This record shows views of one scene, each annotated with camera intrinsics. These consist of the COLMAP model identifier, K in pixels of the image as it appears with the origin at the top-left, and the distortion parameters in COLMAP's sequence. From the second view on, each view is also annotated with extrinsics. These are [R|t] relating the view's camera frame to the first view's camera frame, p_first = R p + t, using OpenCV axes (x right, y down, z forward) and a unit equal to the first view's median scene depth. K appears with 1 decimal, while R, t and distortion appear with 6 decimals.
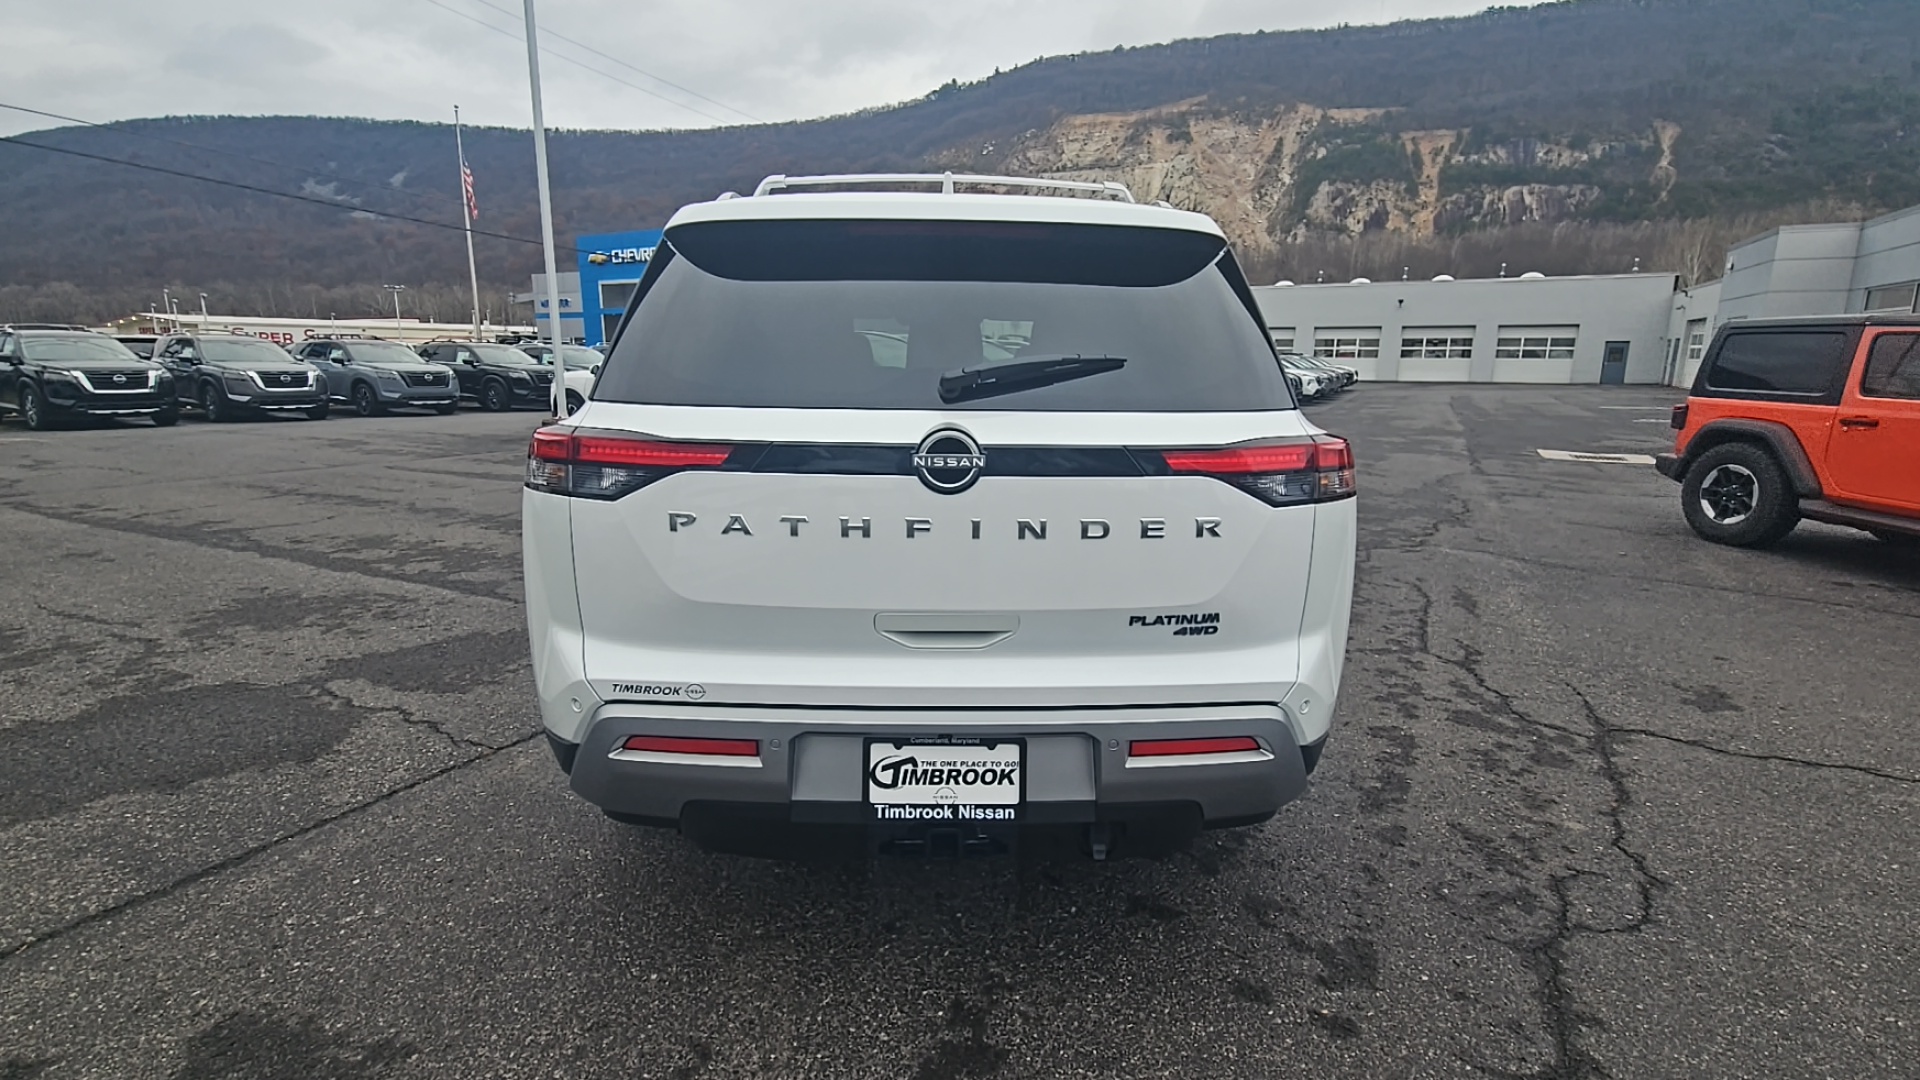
lens RADIAL K [[856.7, 0, 957.3], [0, 856.7, 540.9], [0, 0, 1]] dist [0.015398, -0.009494]
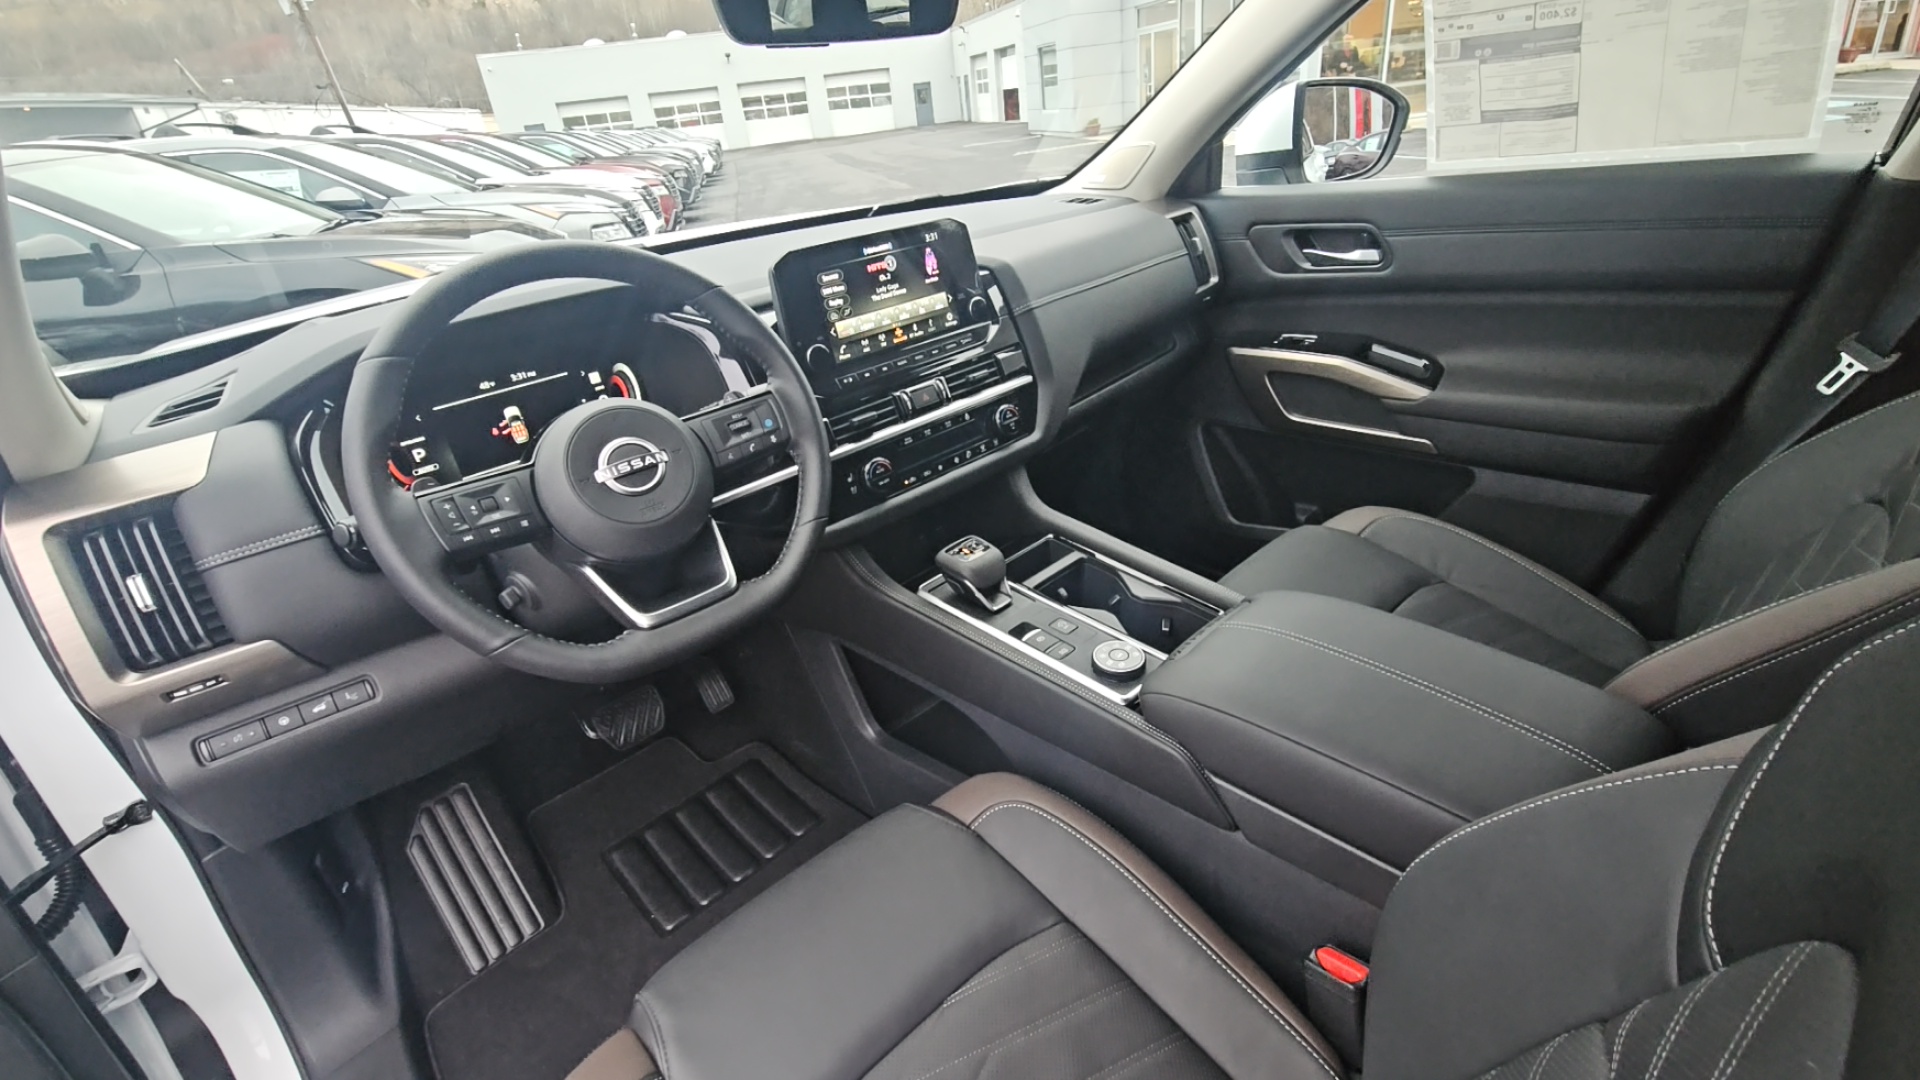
lens RADIAL K [[856.7, 0, 961.9], [0, 856.7, 535.2], [0, 0, 1]] dist [0.015398, -0.009494]
pose [[0.737816, -0.378623, 0.558813, -0.083364], [0.246191, 0.921786, 0.299501, -0.092669], [-0.628504, -0.083402, 0.773322, 0.426938]]
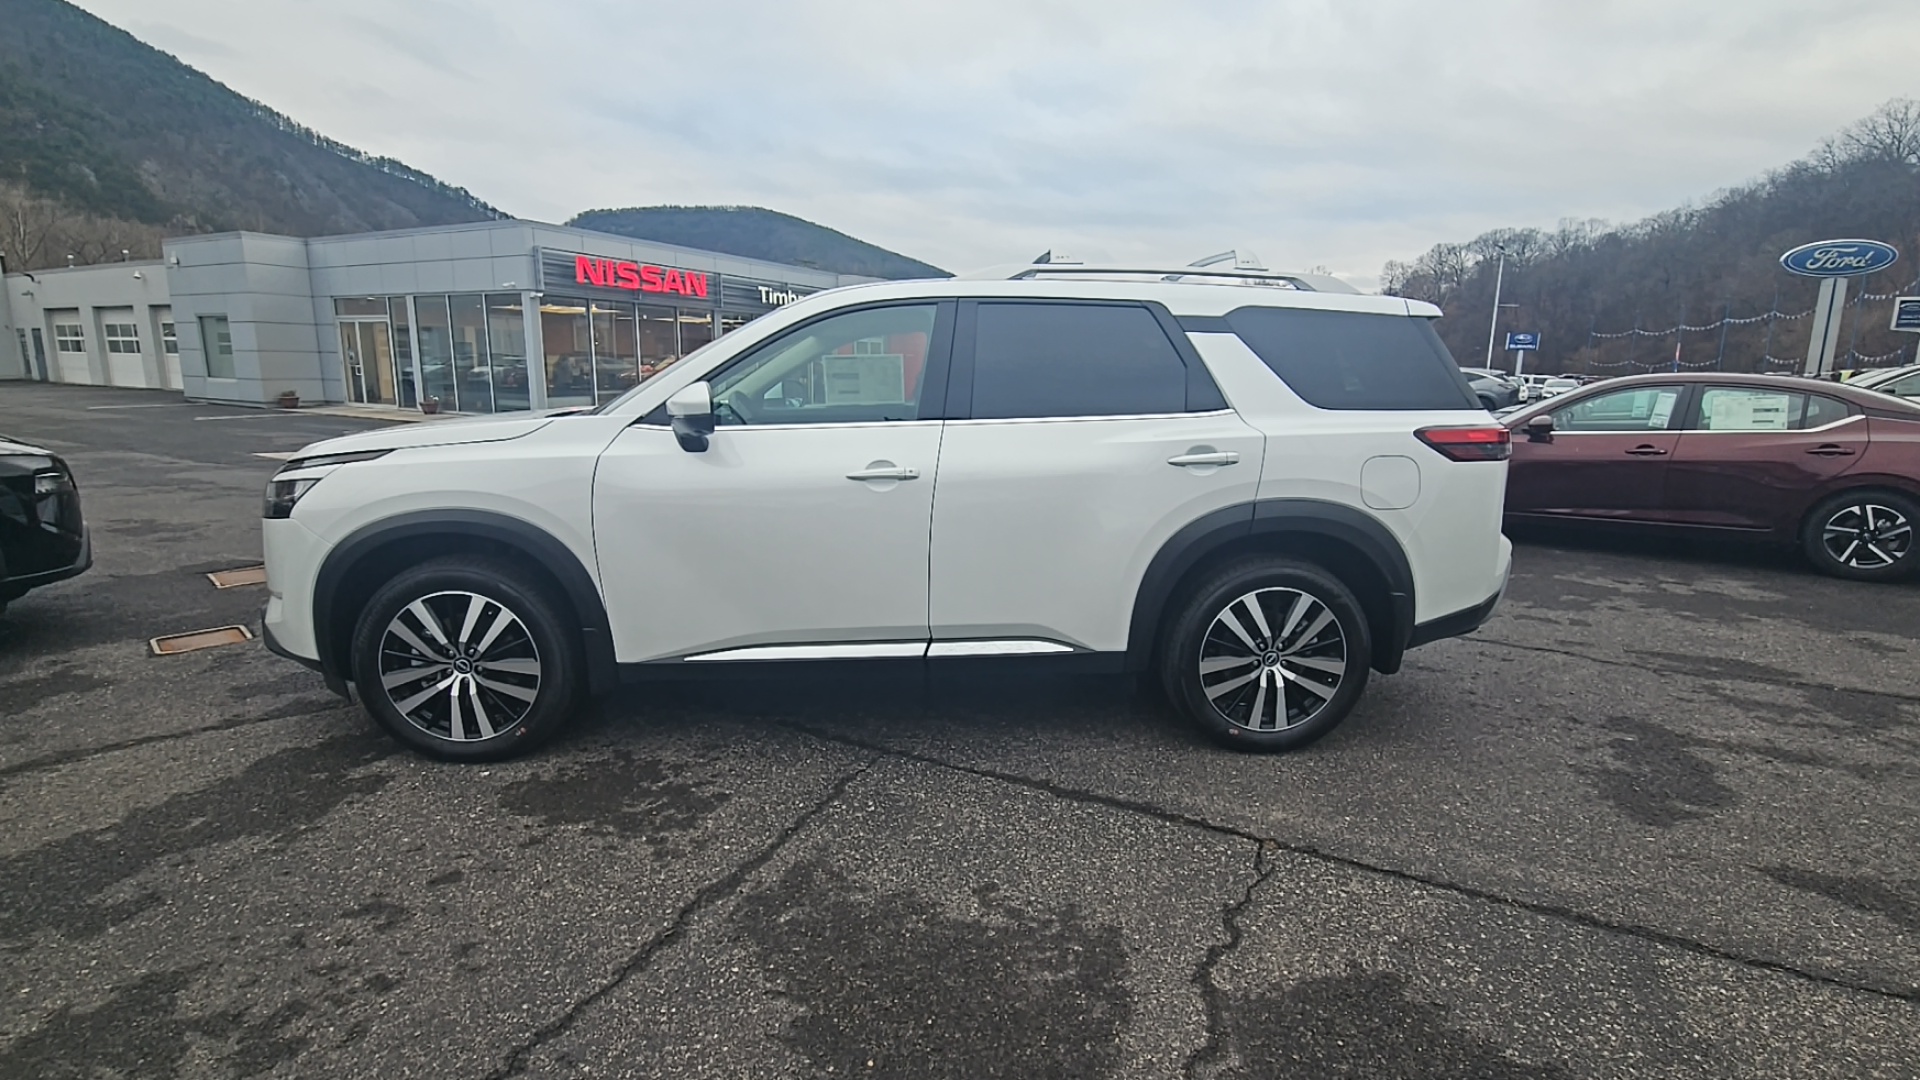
lens RADIAL K [[856.7, 0, 959.7], [0, 856.7, 532.0], [0, 0, 1]] dist [0.015398, -0.009494]
pose [[-0.020183, -0.196710, 0.980254, -0.453471], [0.195171, 0.960816, 0.196827, -0.098798], [-0.980562, 0.195289, 0.019000, 0.420643]]
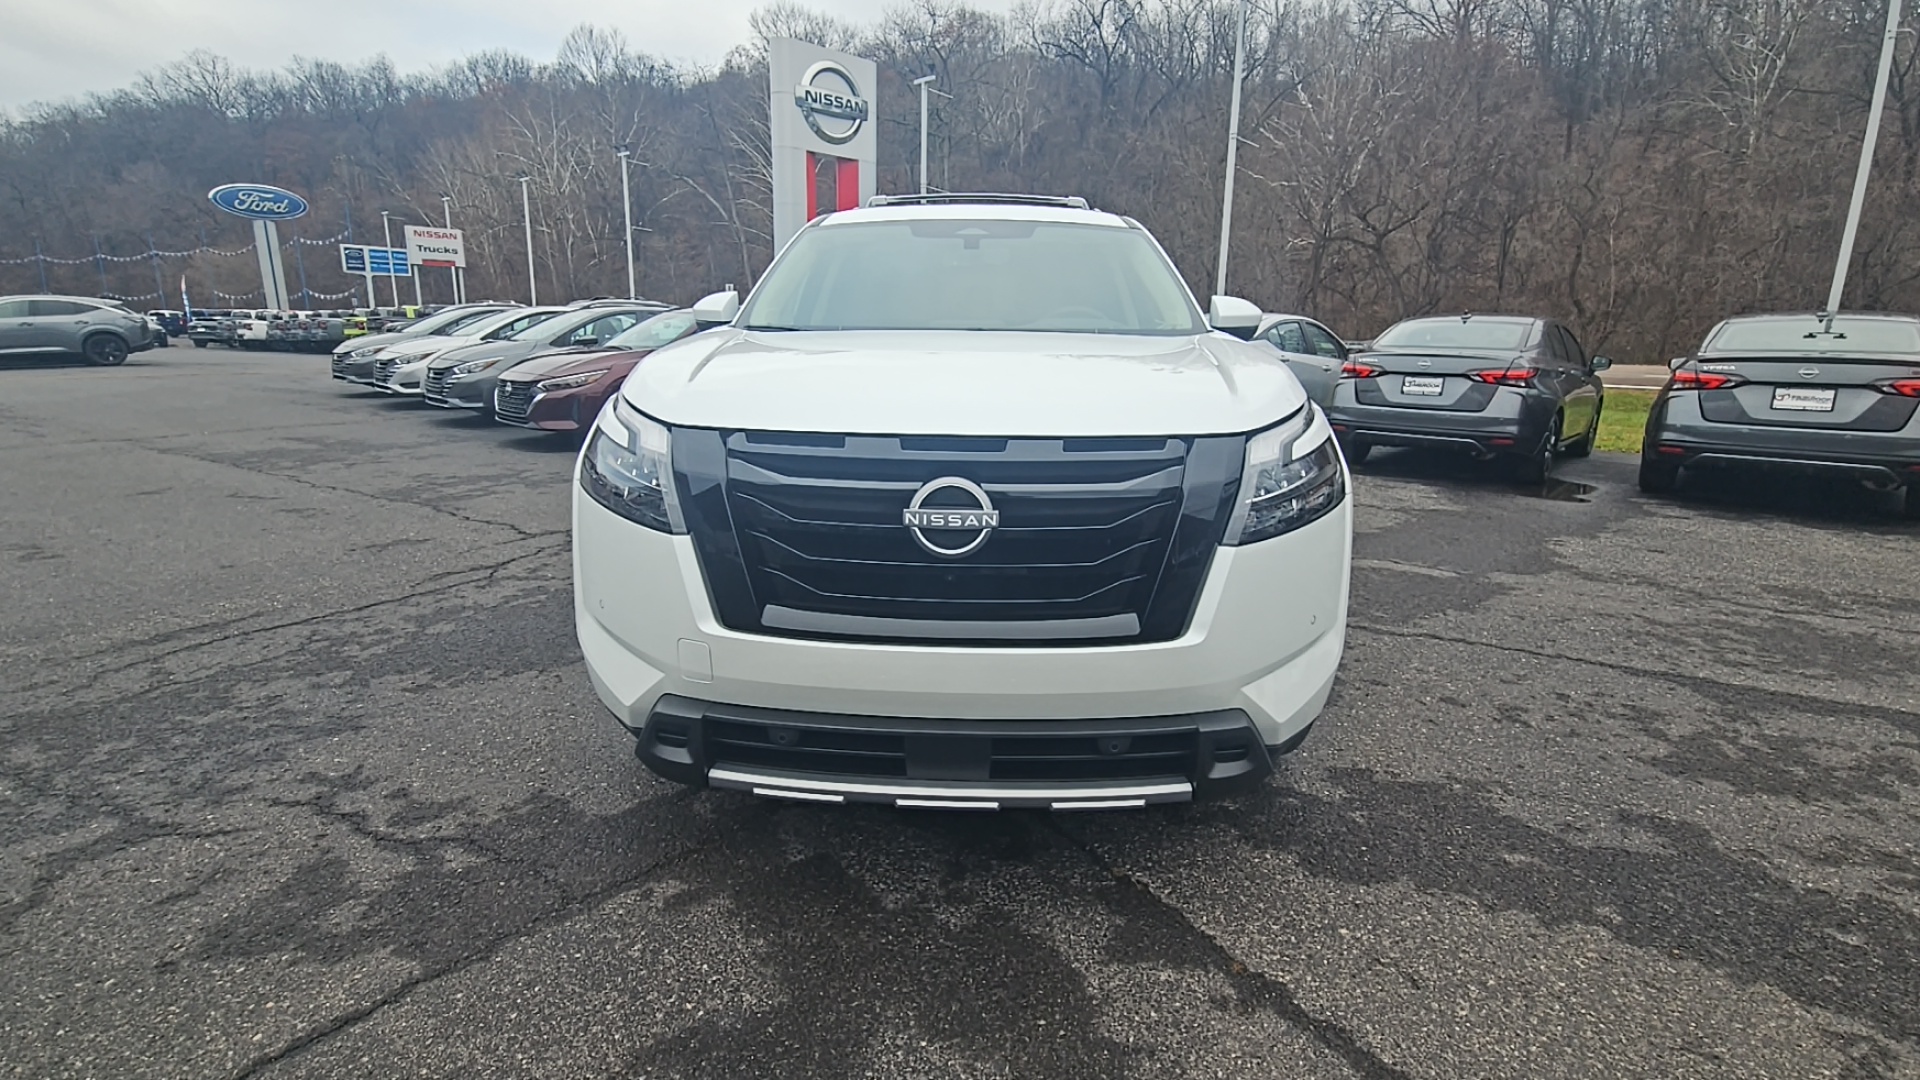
lens RADIAL K [[856.7, 0, 955.3], [0, 856.7, 536.0], [0, 0, 1]] dist [0.015398, -0.009494]
pose [[-0.997758, -0.039704, 0.053867, -0.027518], [-0.012562, 0.901780, 0.432013, -0.173472], [-0.065729, 0.430368, -0.900257, 0.893311]]
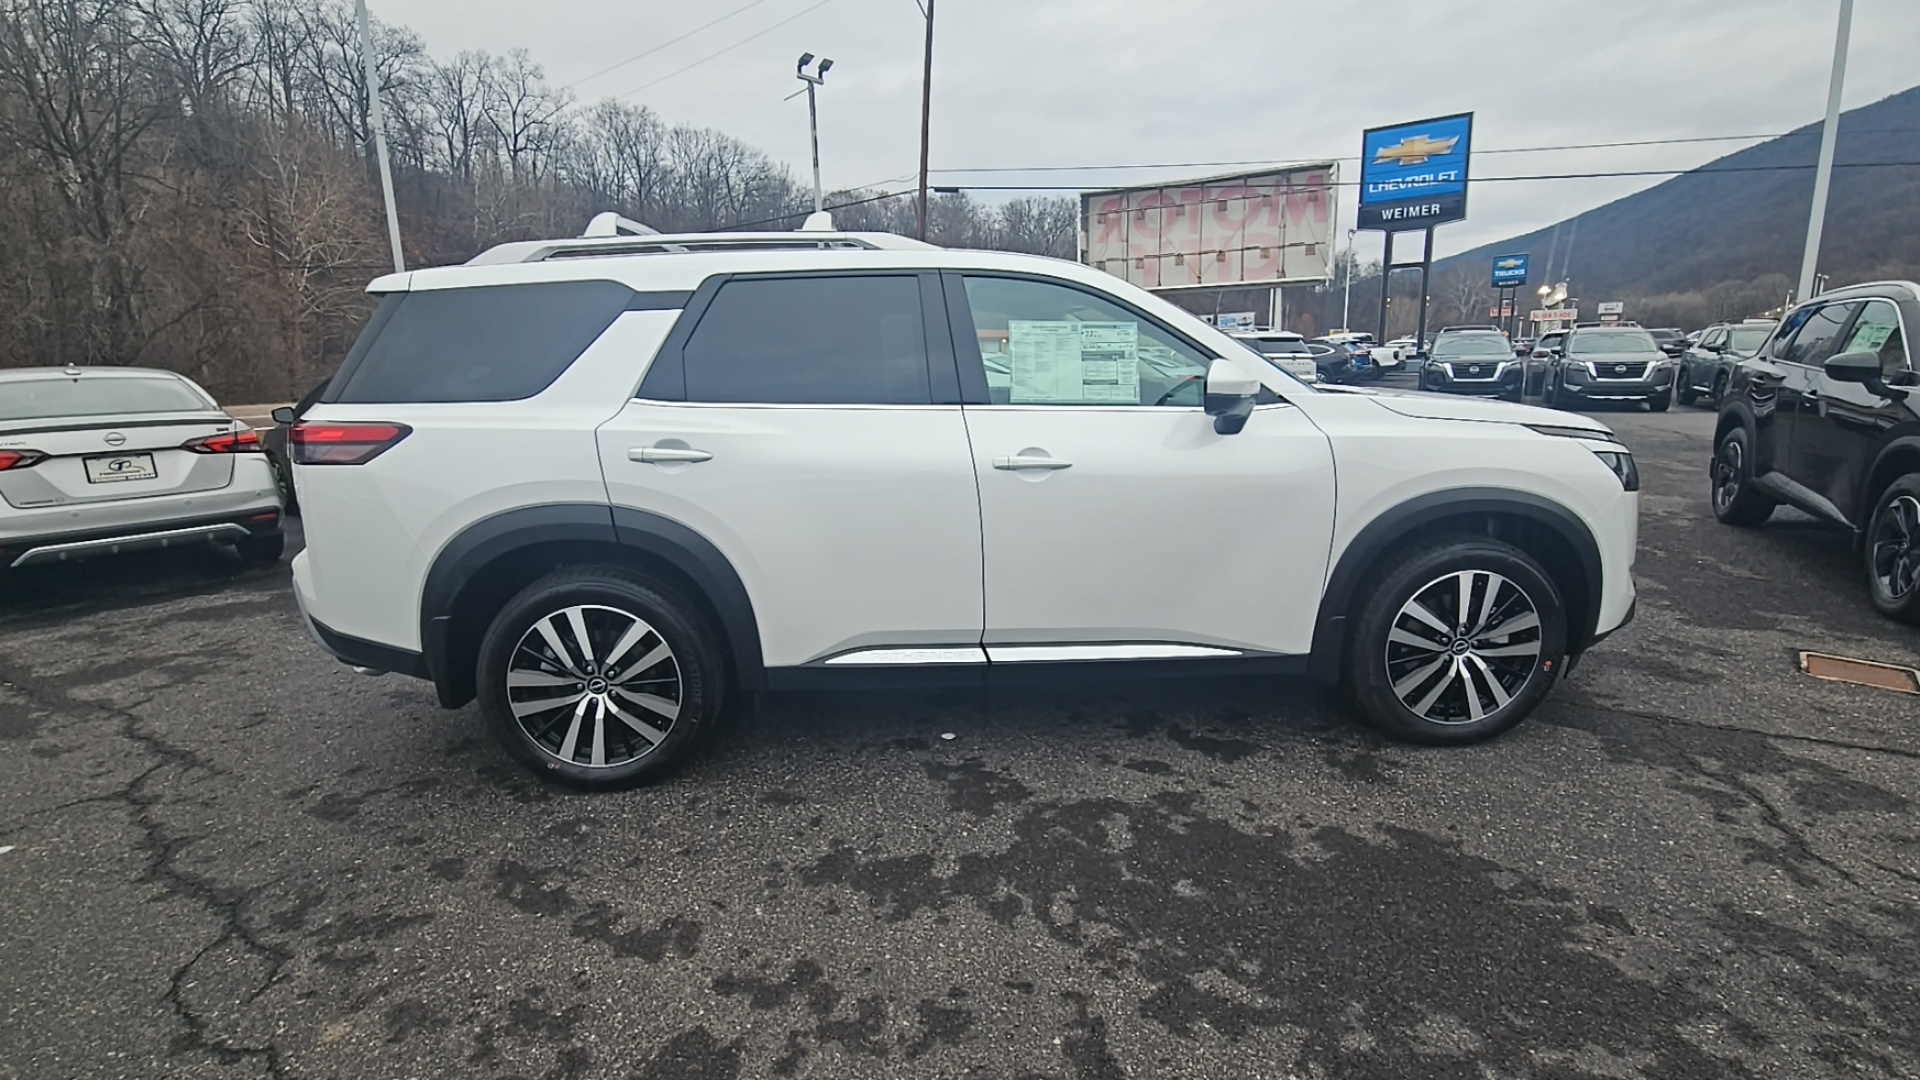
lens RADIAL K [[856.7, 0, 960.1], [0, 856.7, 532.6], [0, 0, 1]] dist [0.015398, -0.009494]
pose [[0.037715, 0.188399, -0.981368, 0.406177], [-0.183878, 0.966606, 0.178498, -0.084282], [0.982225, 0.173720, 0.071098, 0.415997]]
